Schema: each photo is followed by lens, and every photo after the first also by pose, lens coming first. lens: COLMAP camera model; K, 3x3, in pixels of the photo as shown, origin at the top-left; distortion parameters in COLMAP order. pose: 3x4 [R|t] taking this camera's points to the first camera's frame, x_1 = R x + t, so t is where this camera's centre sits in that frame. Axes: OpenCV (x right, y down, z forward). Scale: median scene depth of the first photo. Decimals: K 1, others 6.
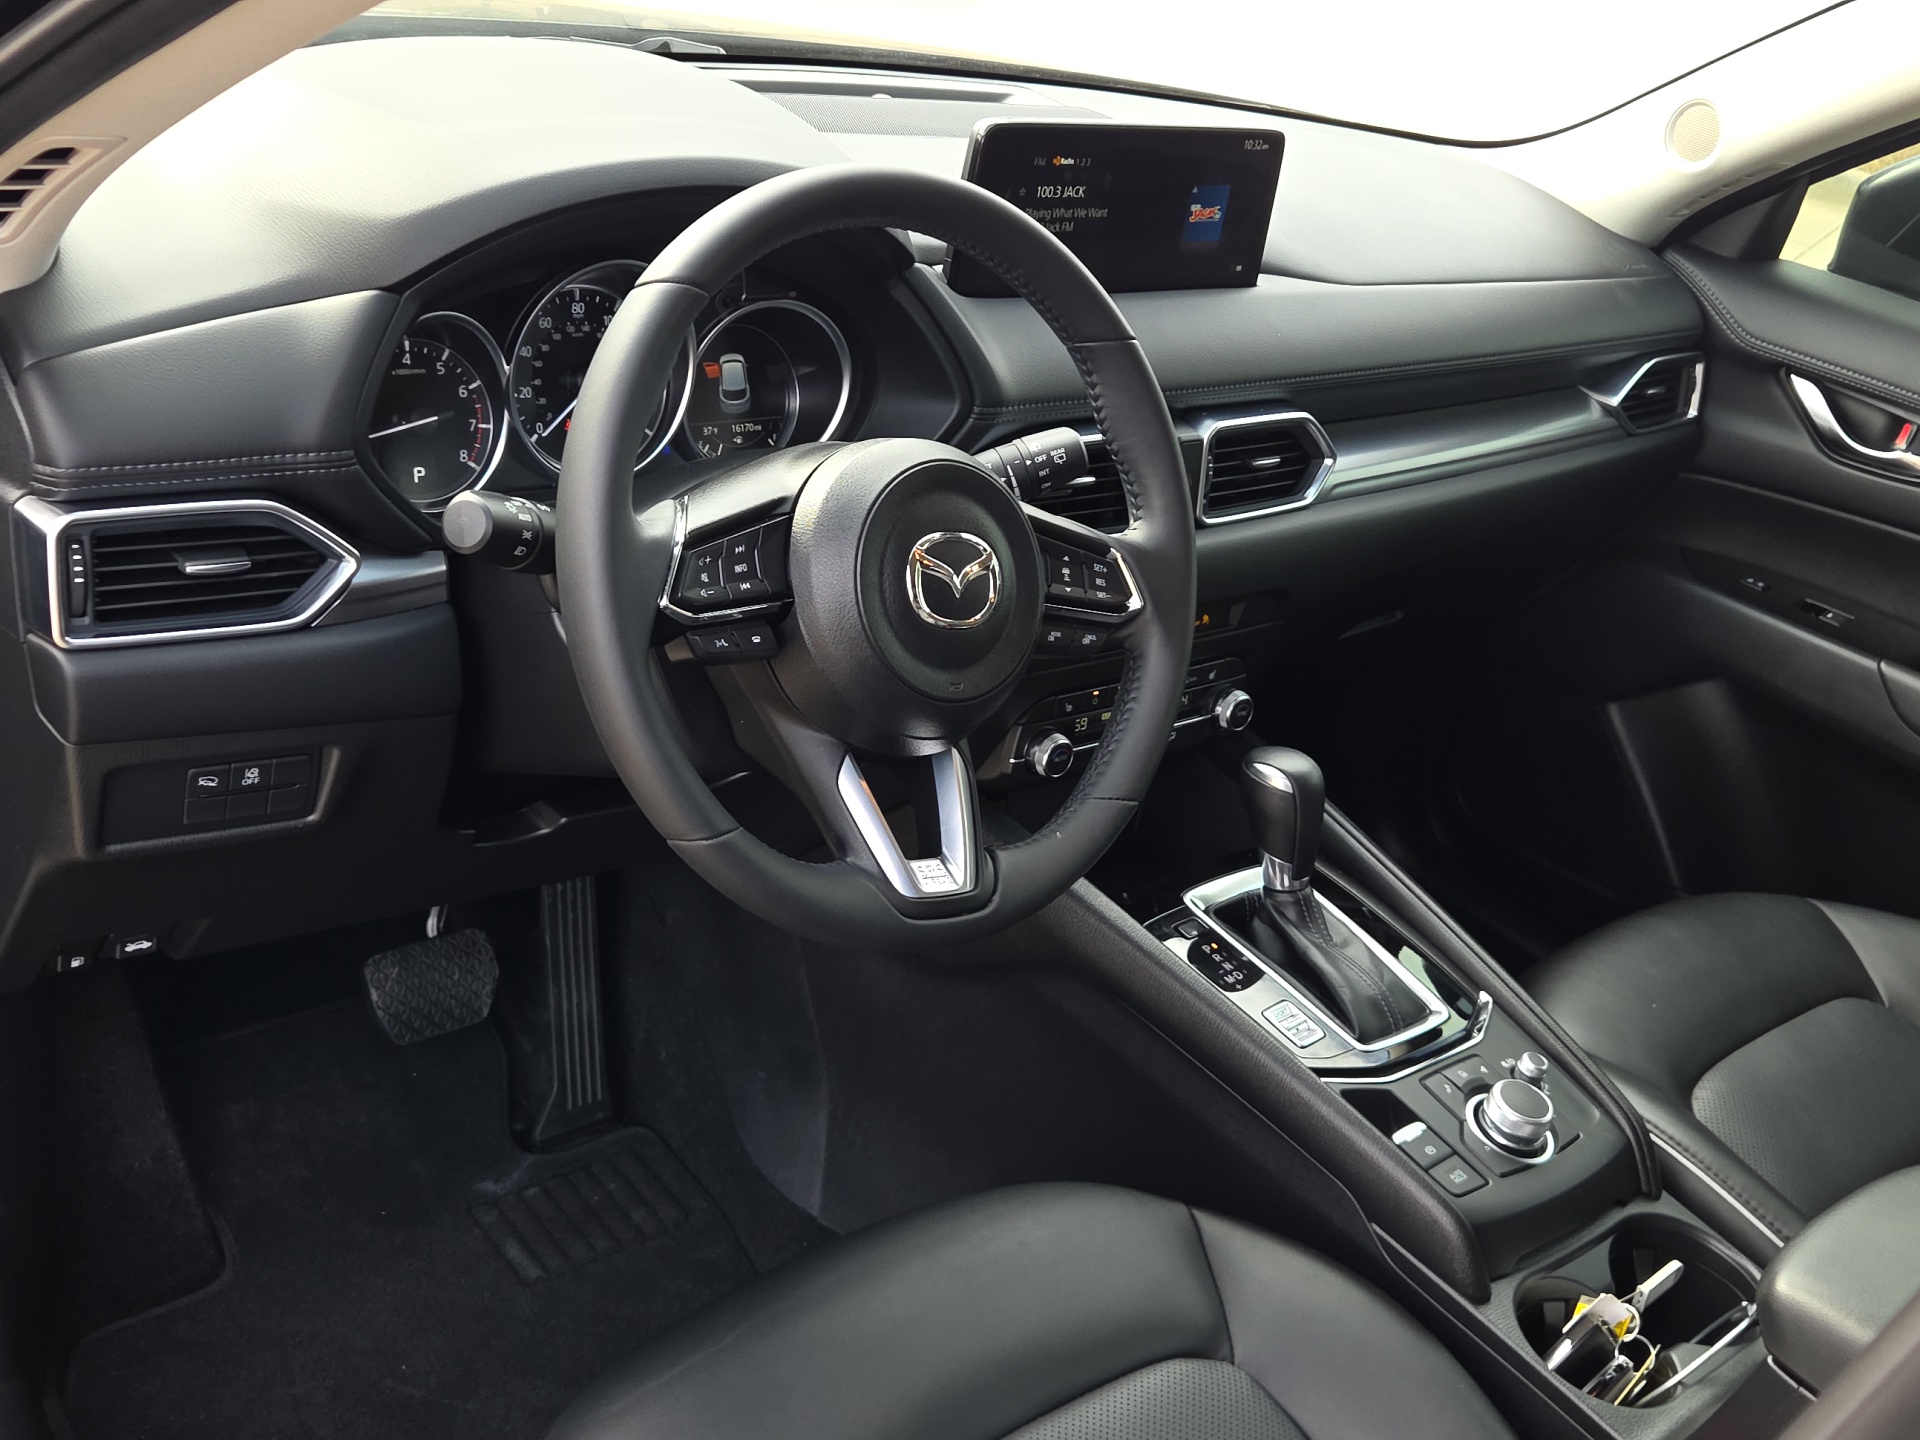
lens RADIAL K [[1992.8, 0, 960.0], [0, 1992.8, 720.0], [0, 0, 1]] dist [0.087541, -0.188173]
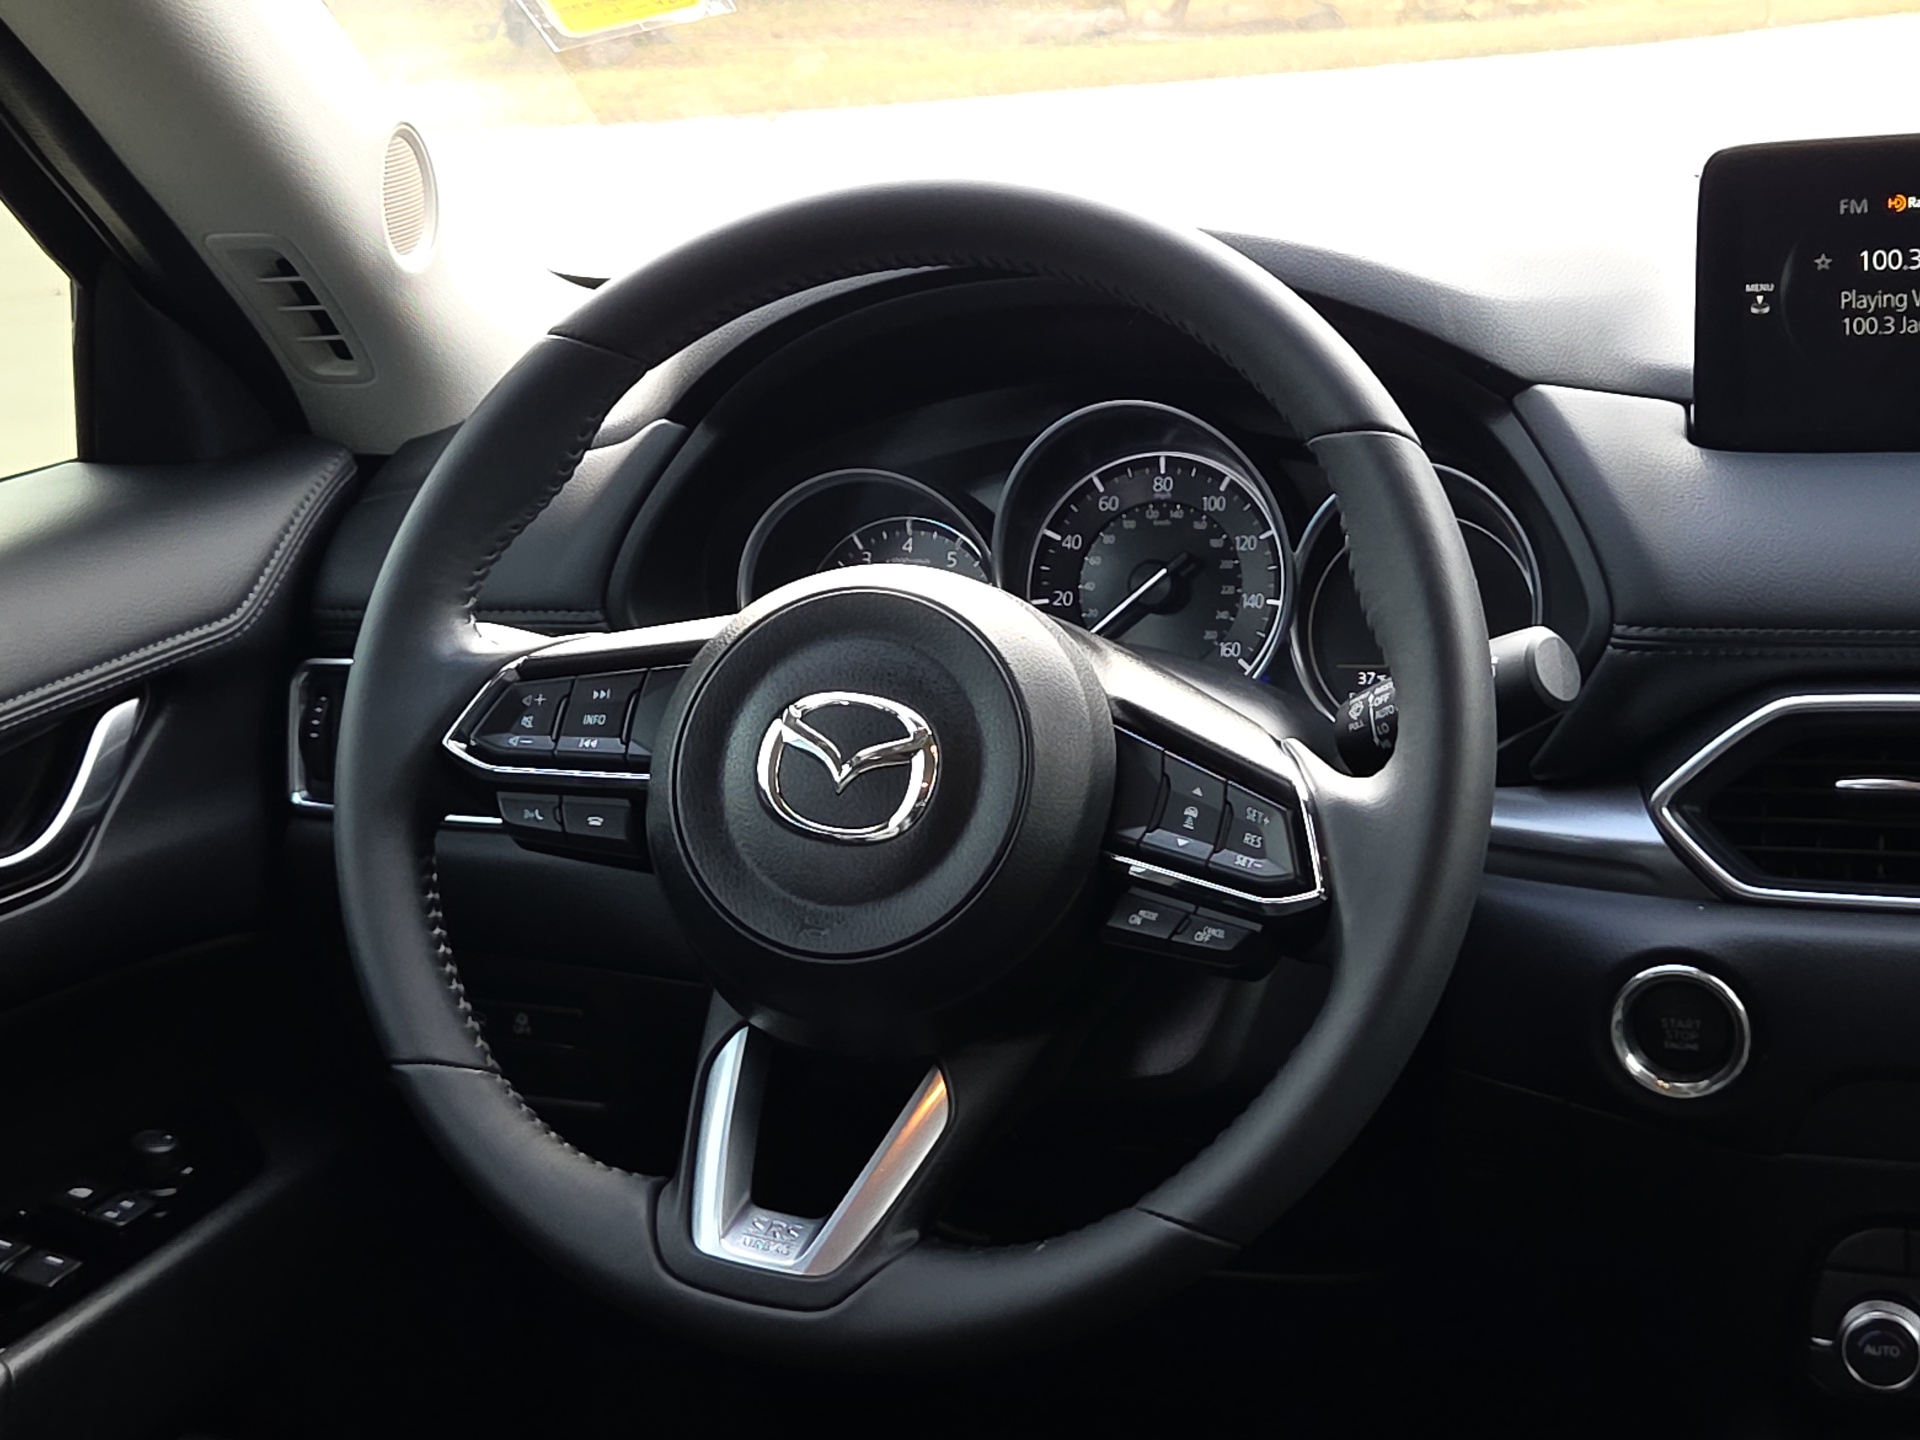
lens RADIAL K [[3290.5, 0, 968.7], [0, 3290.5, 695.0], [0, 0, 1]] dist [0.140991, -0.368965]
pose [[0.487811, -0.003594, -0.872942, 0.790747], [-0.238717, 0.961326, -0.137356, 0.036378], [0.839675, 0.275390, 0.468087, 0.450128]]
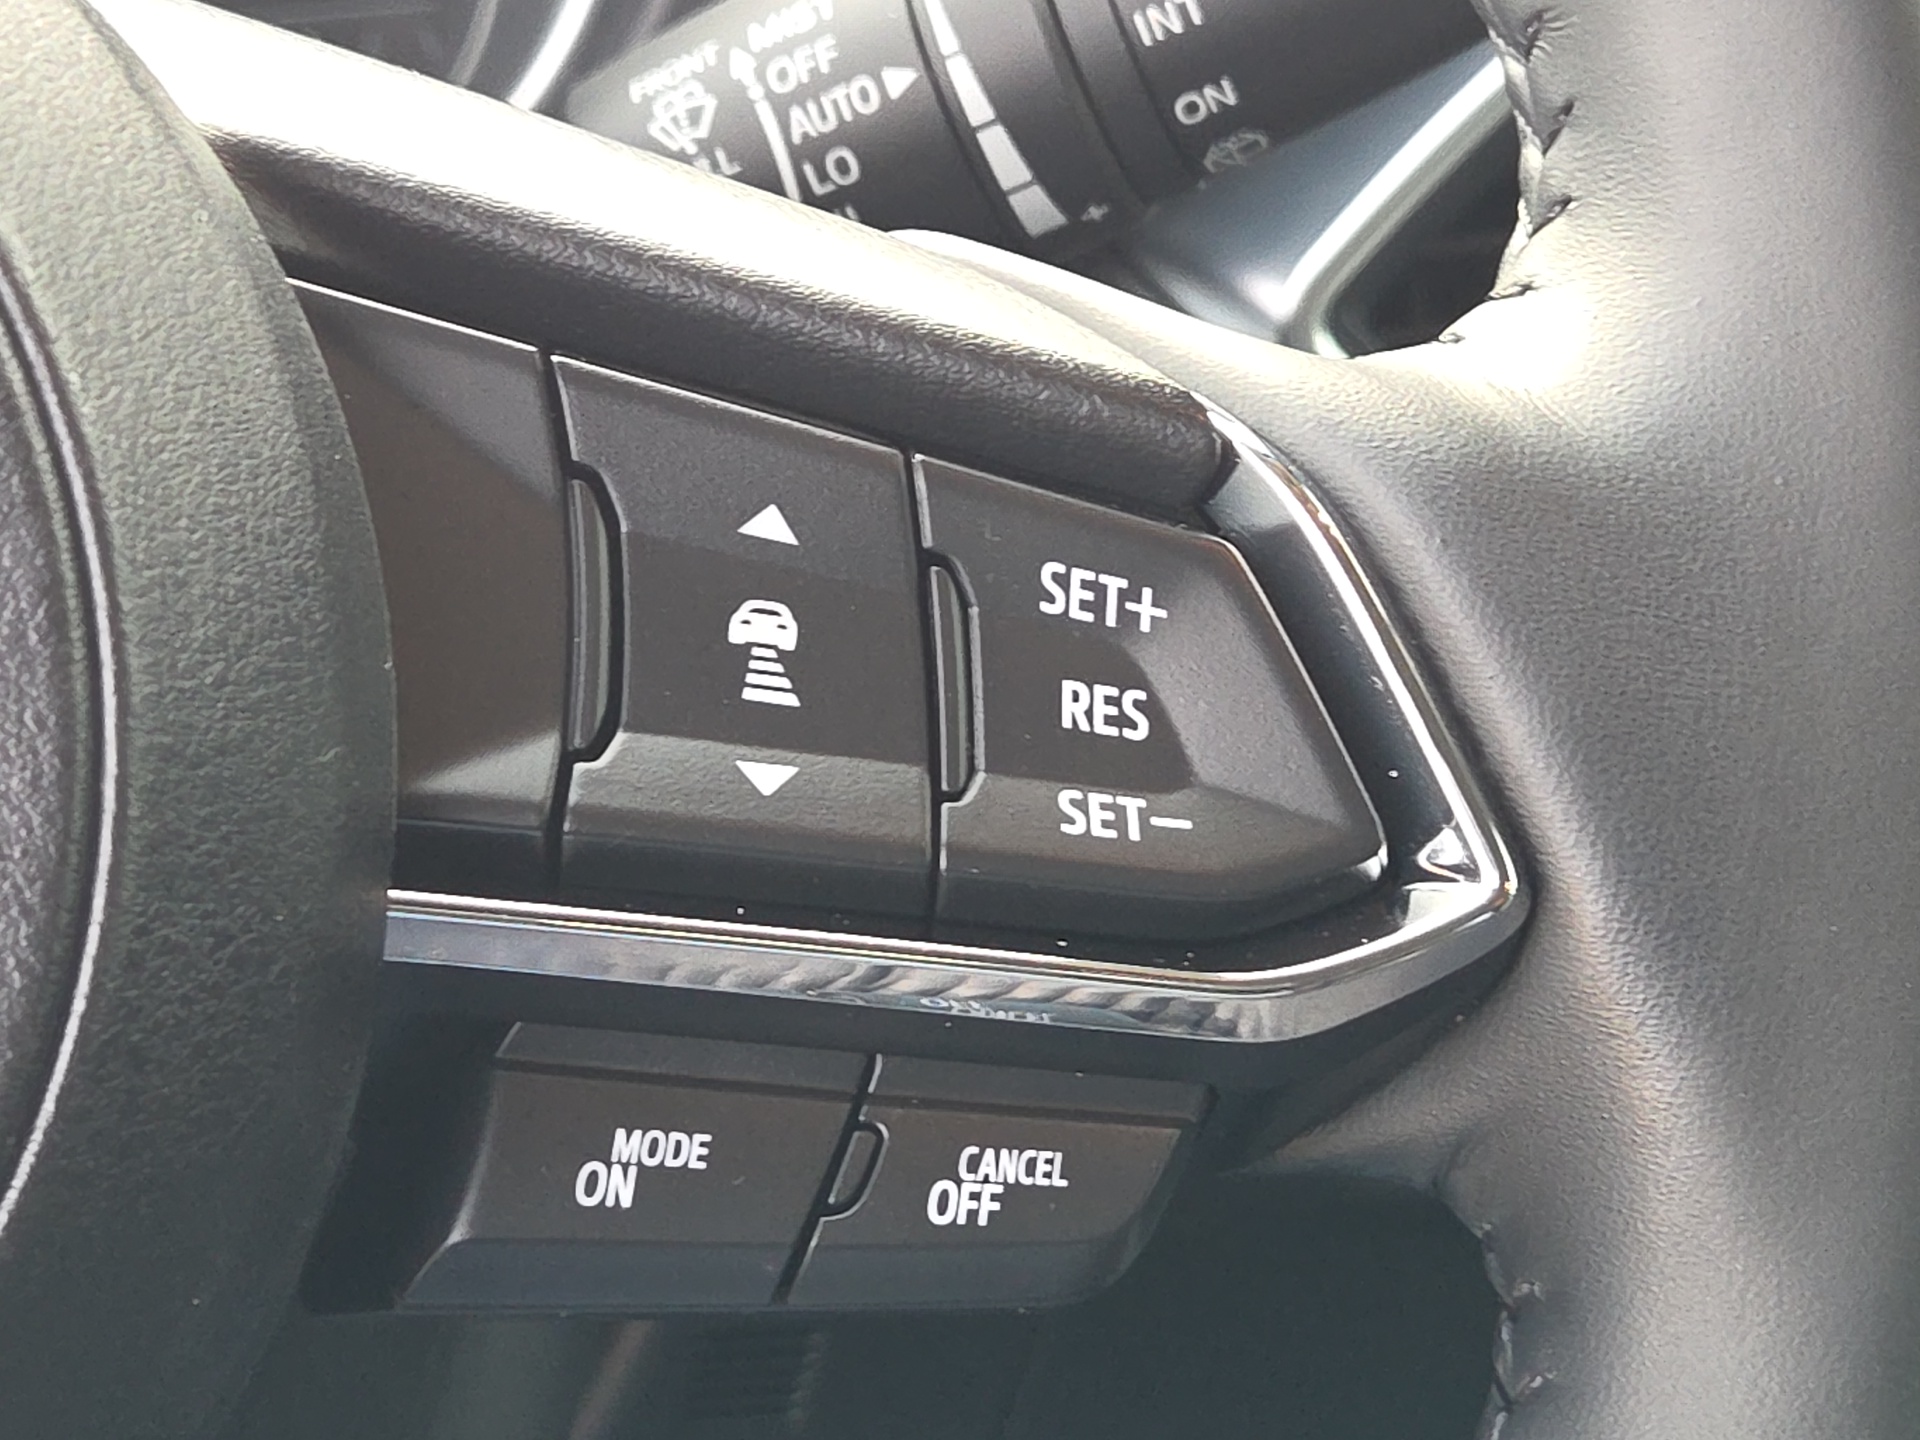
lens RADIAL K [[3895.0, 0, 960.0], [0, 3895.0, 720.0], [0, 0, 1]] dist [0.216079, -0.029356]
pose [[0.916205, -0.029470, -0.399625, 0.147185], [-0.003548, 0.996656, -0.081633, -0.045688], [0.400694, 0.076210, 0.913037, 0.725635]]
